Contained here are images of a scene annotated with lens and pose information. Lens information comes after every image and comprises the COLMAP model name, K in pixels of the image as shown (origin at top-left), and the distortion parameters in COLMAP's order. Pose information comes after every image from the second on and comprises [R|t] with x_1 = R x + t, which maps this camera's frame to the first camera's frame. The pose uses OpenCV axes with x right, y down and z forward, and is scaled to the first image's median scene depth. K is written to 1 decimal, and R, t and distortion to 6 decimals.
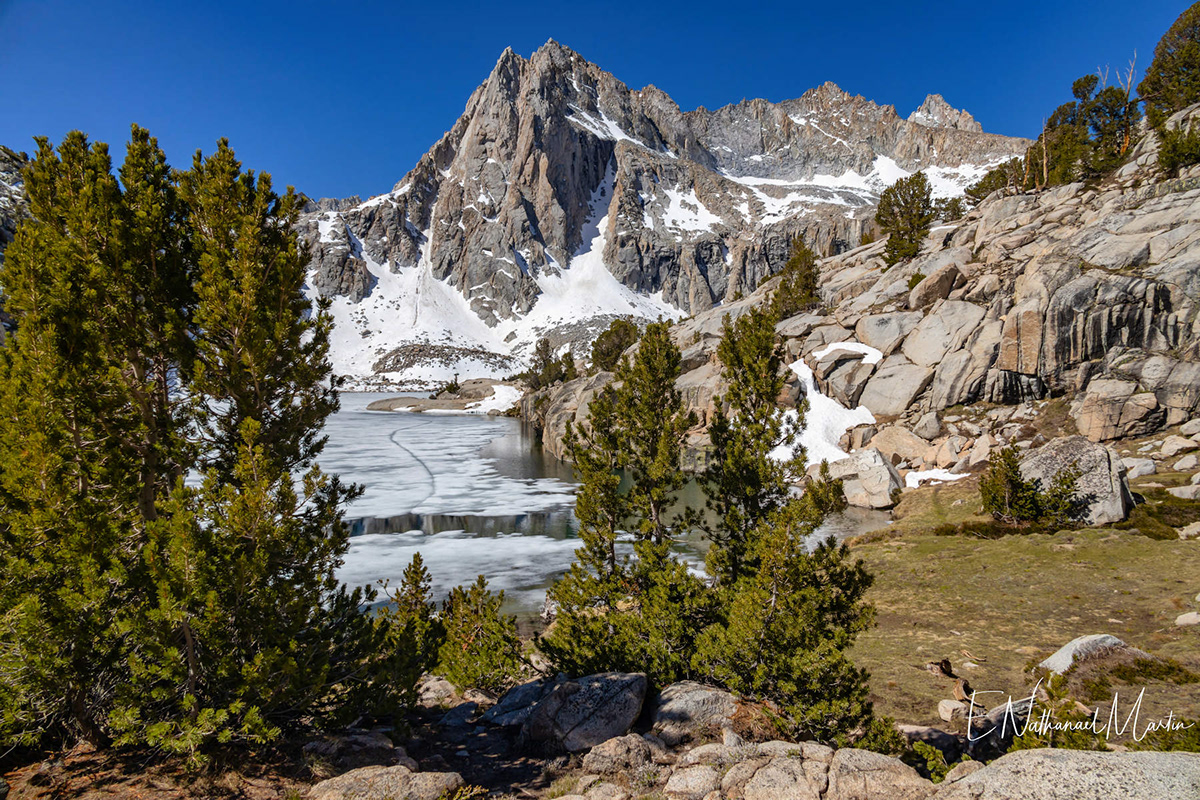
lens RADIAL K [[808.8, 0, 600.0], [0, 808.8, 400.0], [0, 0, 1]] dist [0.031394, -0.002493]
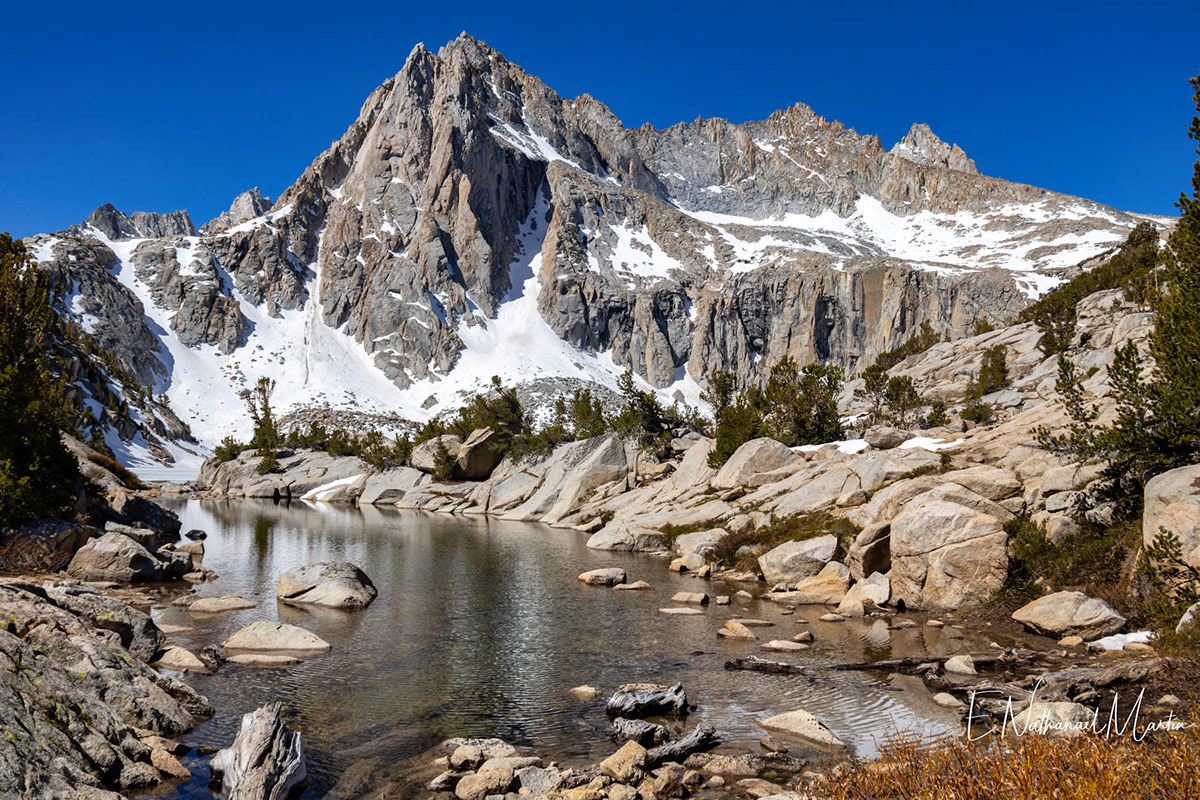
lens RADIAL K [[1093.5, 0, 600.0], [0, 1093.5, 400.0], [0, 0, 1]] dist [0.000556, -0.005118]
pose [[0.993360, 0.025038, 0.112289, -0.052193], [-0.015516, 0.996270, -0.084879, 0.006544], [-0.113995, 0.082573, 0.990044, -0.063273]]
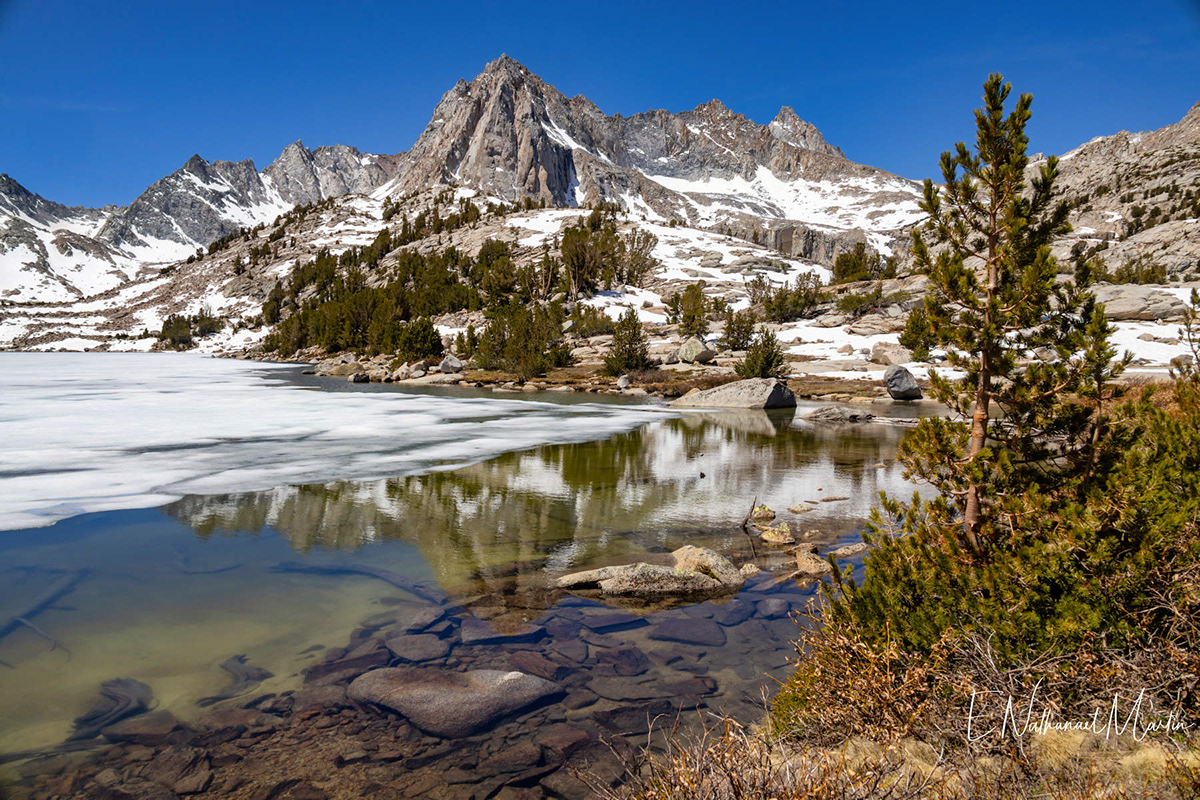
lens RADIAL K [[943.0, 0, 592.2], [0, 943.0, 403.1], [0, 0, 1]] dist [-0.005307, -0.001467]
pose [[0.969953, -0.013296, 0.242927, -0.363018], [0.004760, 0.999351, 0.035692, 0.022705], [-0.243244, -0.033463, 0.969388, -0.502274]]
